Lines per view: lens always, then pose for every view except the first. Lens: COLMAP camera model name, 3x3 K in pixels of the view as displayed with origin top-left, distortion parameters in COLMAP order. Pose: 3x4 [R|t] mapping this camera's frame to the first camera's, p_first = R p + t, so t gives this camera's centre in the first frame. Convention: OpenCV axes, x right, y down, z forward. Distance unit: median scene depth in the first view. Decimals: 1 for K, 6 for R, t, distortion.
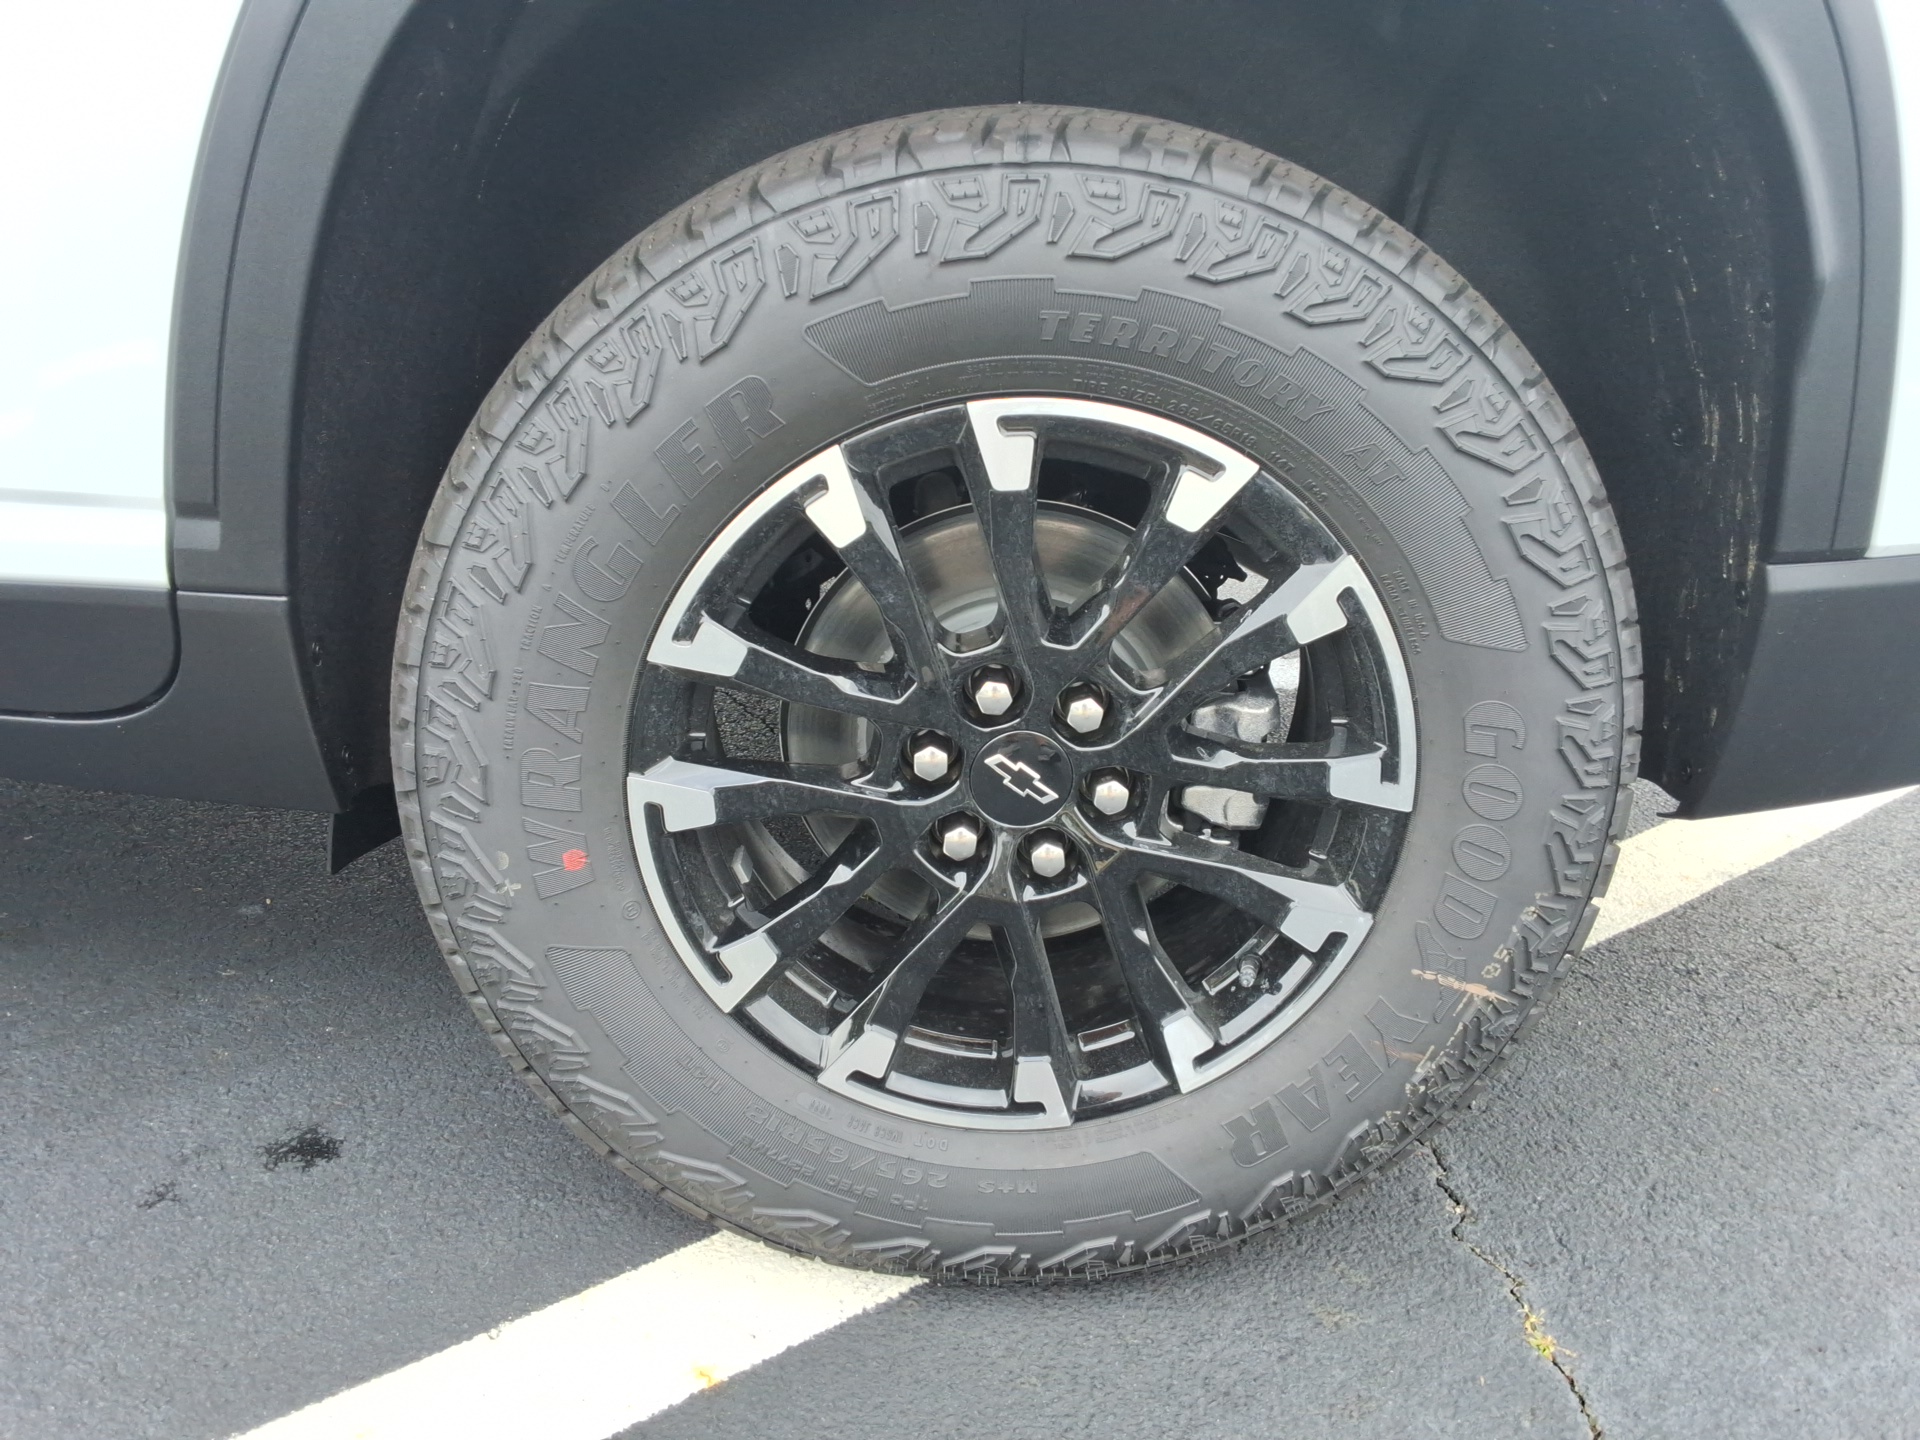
lens RADIAL K [[1548.4, 0, 954.4], [0, 1548.4, 722.5], [0, 0, 1]] dist [0.080642, -0.111938]
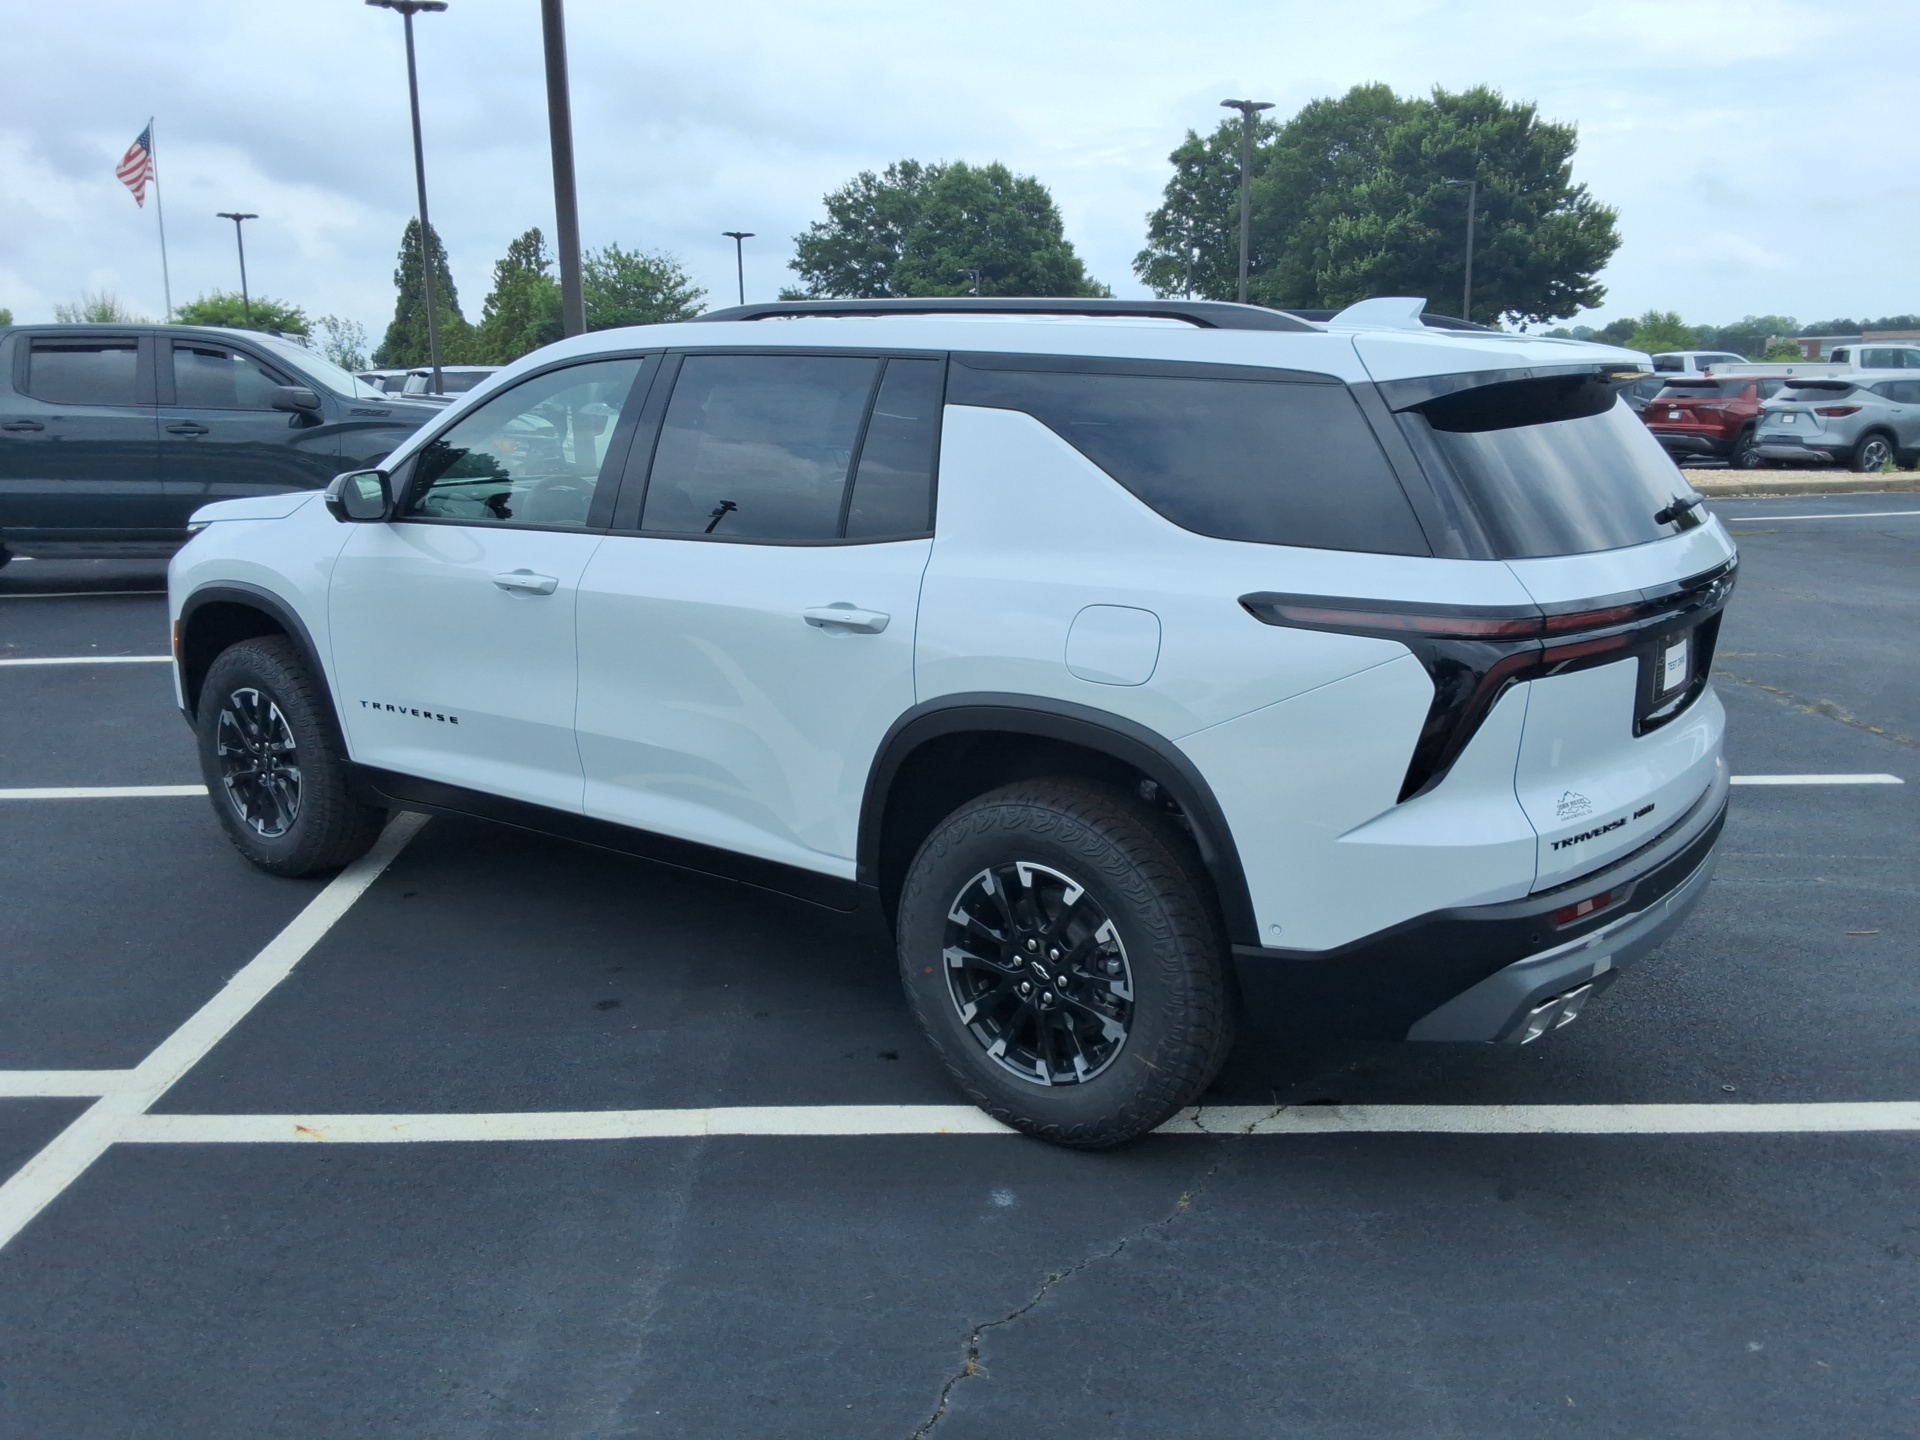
lens RADIAL K [[1548.4, 0, 974.2], [0, 1548.4, 675.7], [0, 0, 1]] dist [0.080642, -0.111938]
pose [[0.781741, 0.057512, -0.620946, 2.038407], [-0.170686, 0.977447, -0.124354, -0.149649], [0.599790, 0.203199, 0.773926, -1.871339]]
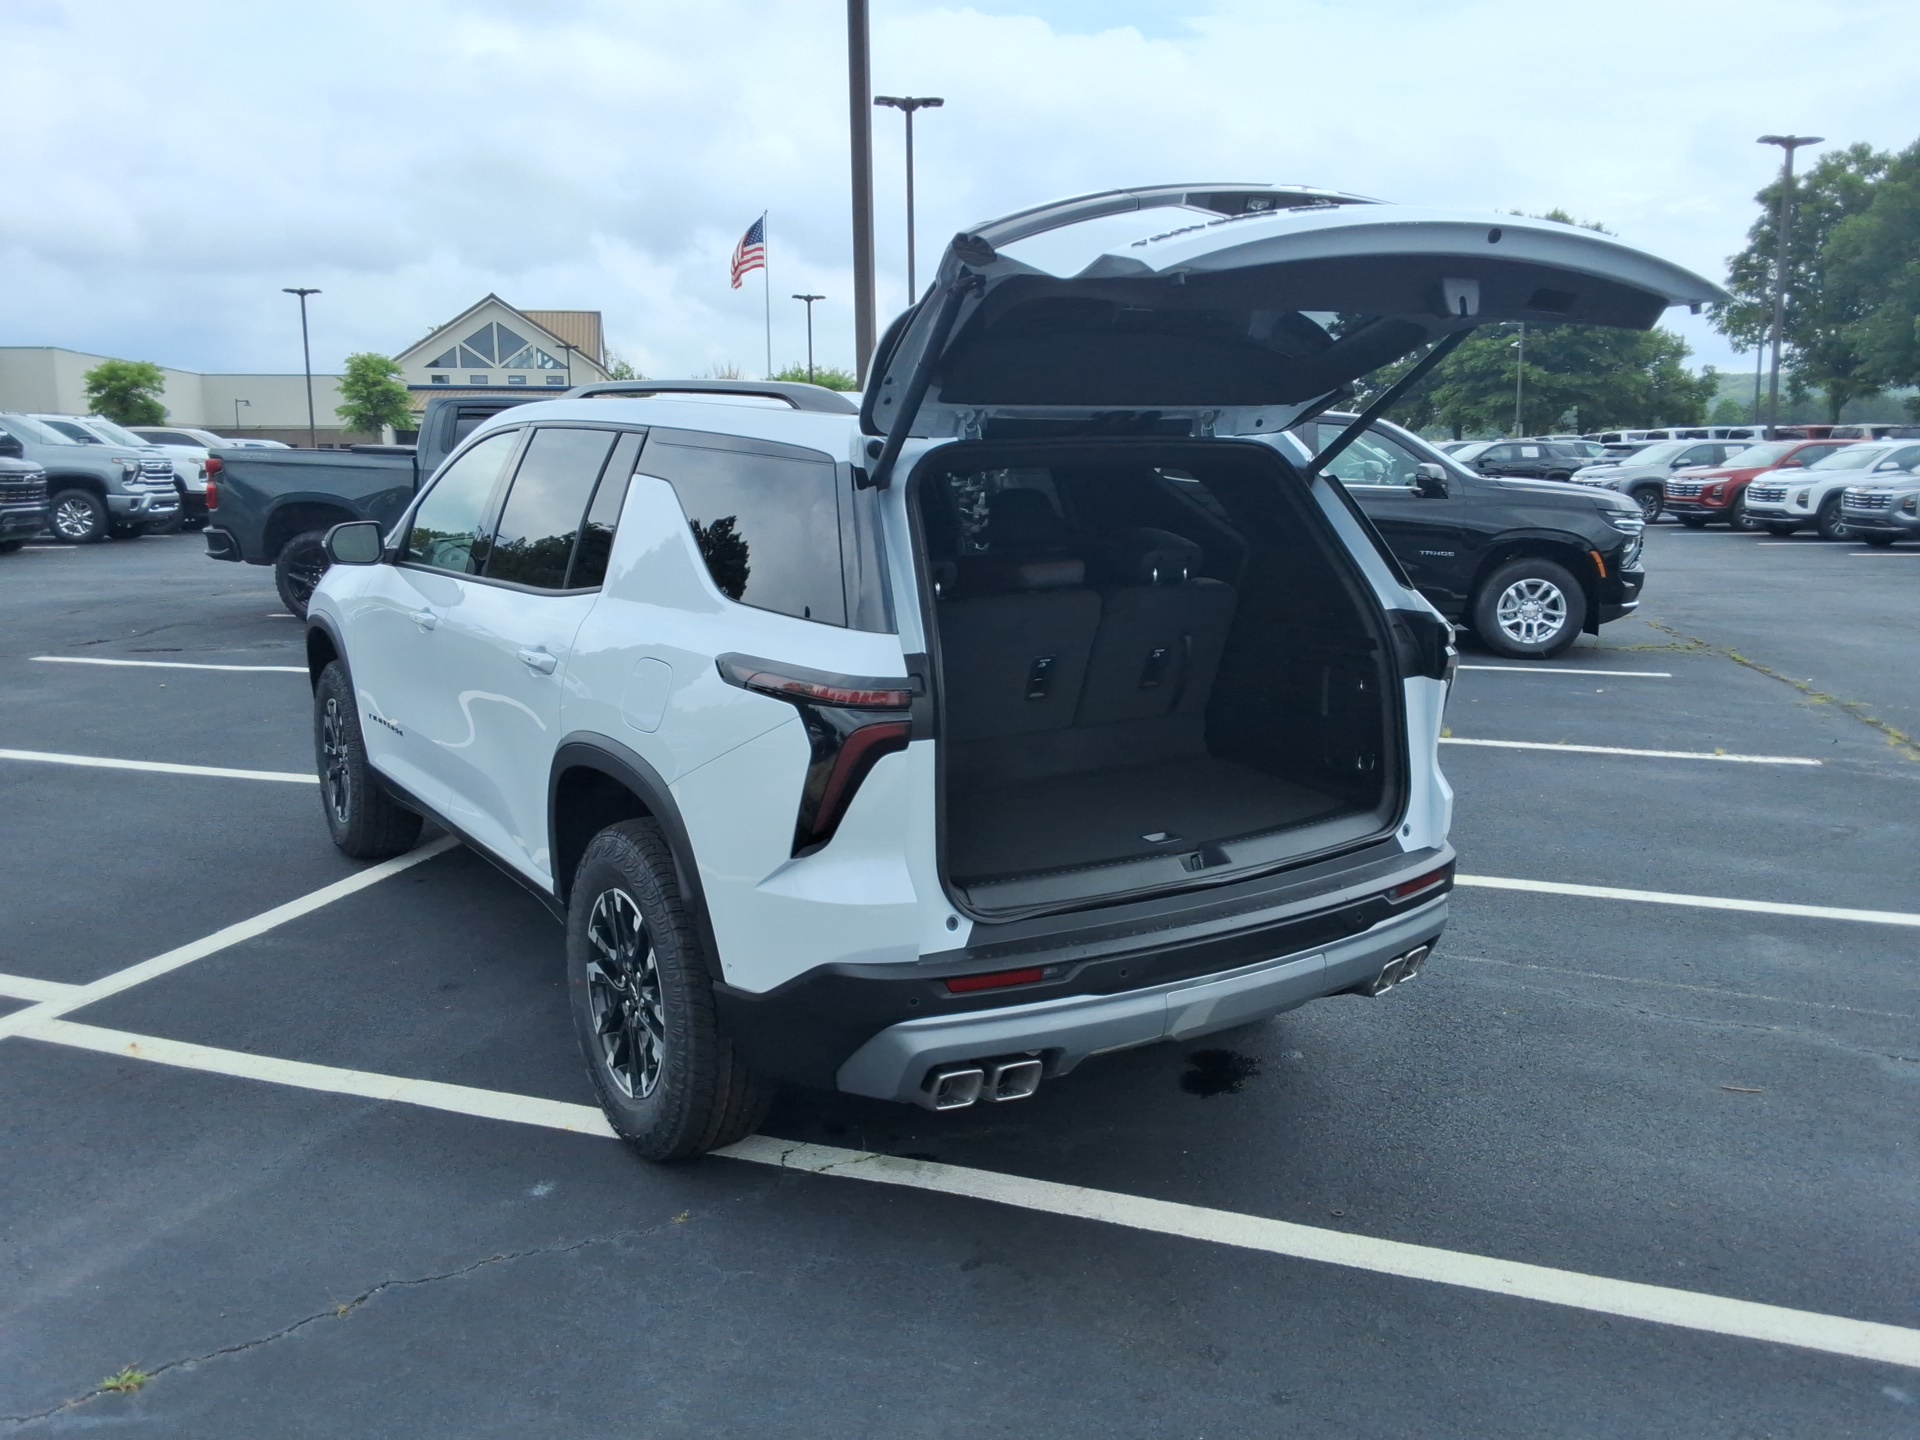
lens RADIAL K [[1548.4, 0, 987.3], [0, 1548.4, 689.2], [0, 0, 1]] dist [0.080642, -0.111938]
pose [[0.520206, 0.078388, -0.850436, 3.652361], [-0.268369, 0.960342, -0.075642, -0.610306], [0.810780, 0.267580, 0.520612, -0.442984]]
